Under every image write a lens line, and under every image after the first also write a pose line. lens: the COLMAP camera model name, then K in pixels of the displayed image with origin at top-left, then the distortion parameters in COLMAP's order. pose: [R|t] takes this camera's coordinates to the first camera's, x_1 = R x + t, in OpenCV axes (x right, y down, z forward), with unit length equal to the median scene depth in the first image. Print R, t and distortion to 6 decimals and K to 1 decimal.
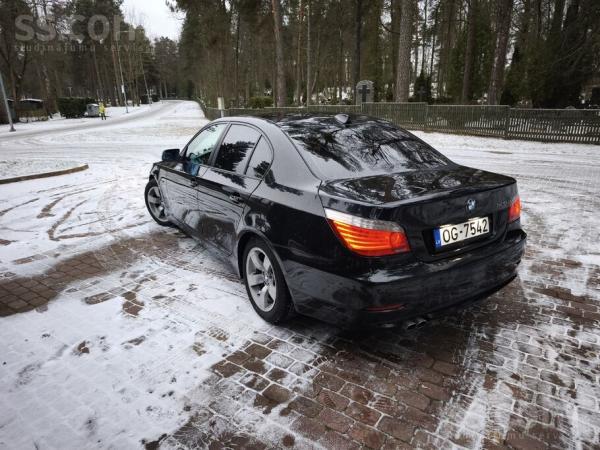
lens RADIAL K [[438.6, 0, 300.0], [0, 438.6, 225.0], [0, 0, 1]] dist [0.046981, -0.053617]
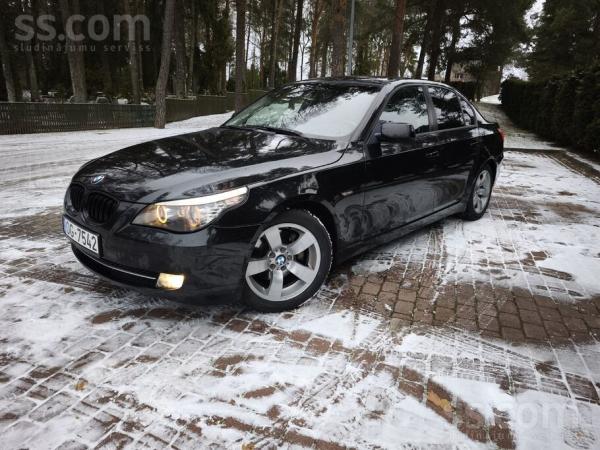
lens RADIAL K [[438.6, 0, 300.0], [0, 438.6, 225.0], [0, 0, 1]] dist [0.046981, -0.053617]
pose [[-0.325552, -0.226679, 0.917950, -0.868017], [0.242115, 0.918484, 0.312677, -0.270963], [-0.914000, 0.324042, -0.244132, 1.320050]]
